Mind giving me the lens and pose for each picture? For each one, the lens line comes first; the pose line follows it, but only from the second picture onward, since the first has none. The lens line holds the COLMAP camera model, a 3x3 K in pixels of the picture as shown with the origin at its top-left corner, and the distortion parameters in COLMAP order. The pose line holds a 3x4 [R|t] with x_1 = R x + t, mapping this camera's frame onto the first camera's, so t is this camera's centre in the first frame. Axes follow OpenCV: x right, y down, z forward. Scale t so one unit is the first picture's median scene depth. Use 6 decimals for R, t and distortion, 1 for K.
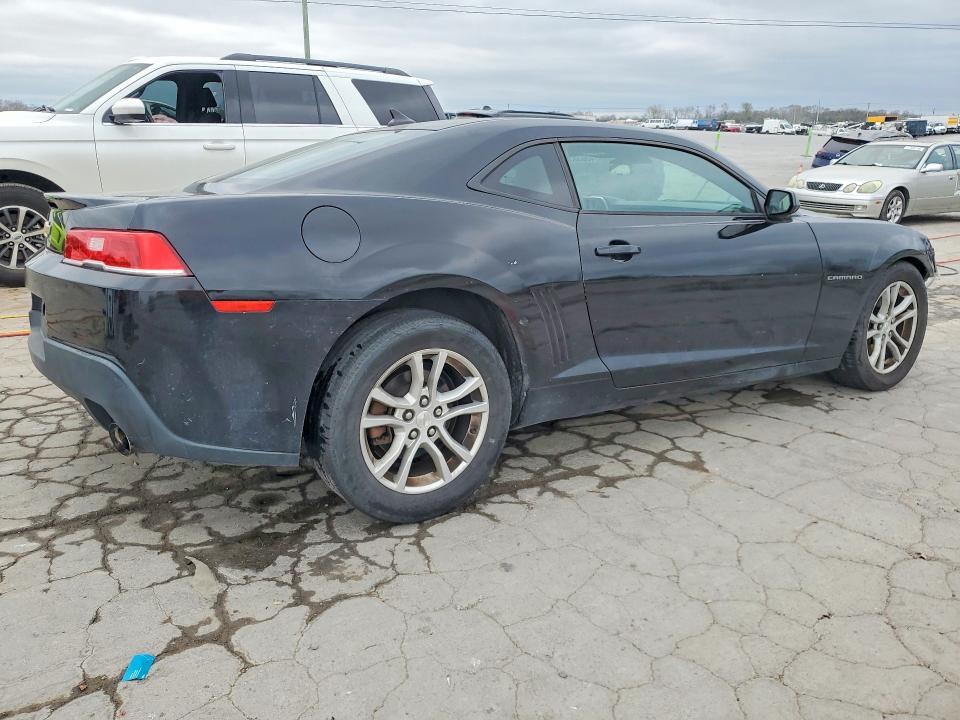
lens RADIAL K [[725.4, 0, 476.4], [0, 725.4, 361.9], [0, 0, 1]] dist [0.011223, 0.019722]
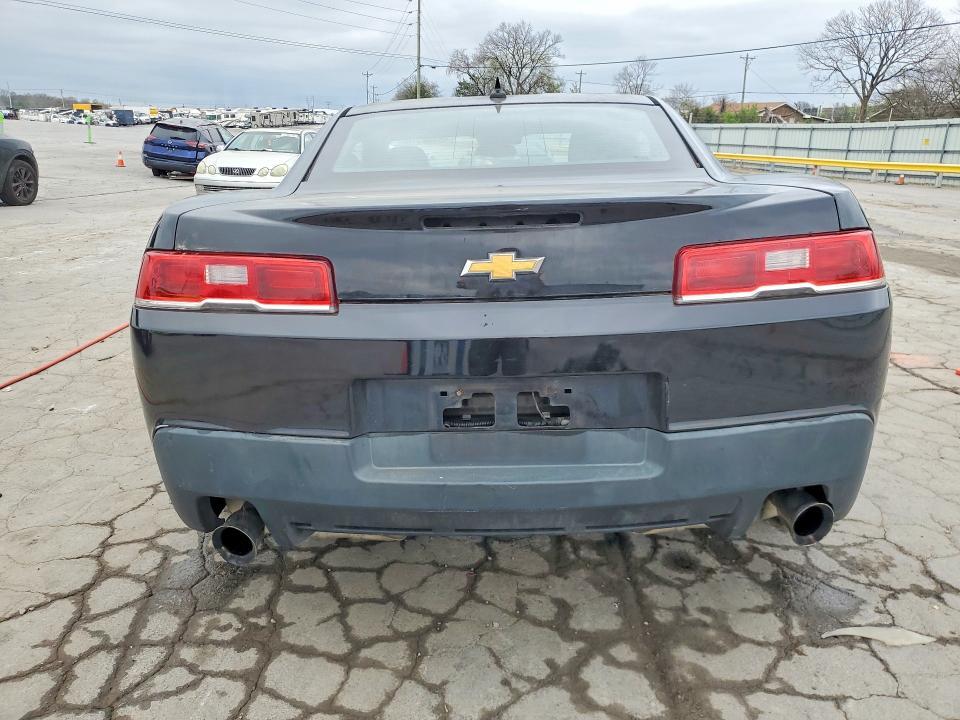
lens RADIAL K [[725.4, 0, 484.8], [0, 725.4, 358.5], [0, 0, 1]] dist [0.011223, 0.019722]
pose [[0.584283, -0.237393, 0.776053, -1.048780], [0.228205, 0.965735, 0.123603, -0.187531], [-0.778804, 0.104880, 0.618437, 0.689688]]
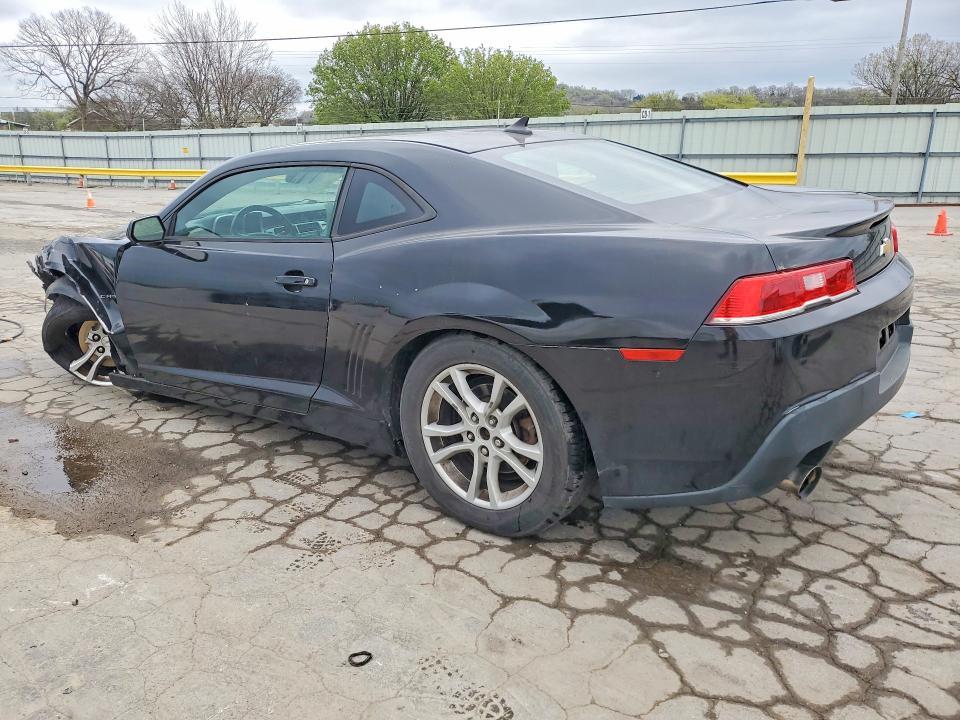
lens RADIAL K [[725.4, 0, 451.0], [0, 725.4, 373.1], [0, 0, 1]] dist [0.011223, 0.019722]
pose [[-0.295366, -0.290232, 0.910233, -1.335882], [0.279263, 0.884902, 0.372775, -0.547861], [-0.913658, 0.364300, -0.180318, 1.754956]]
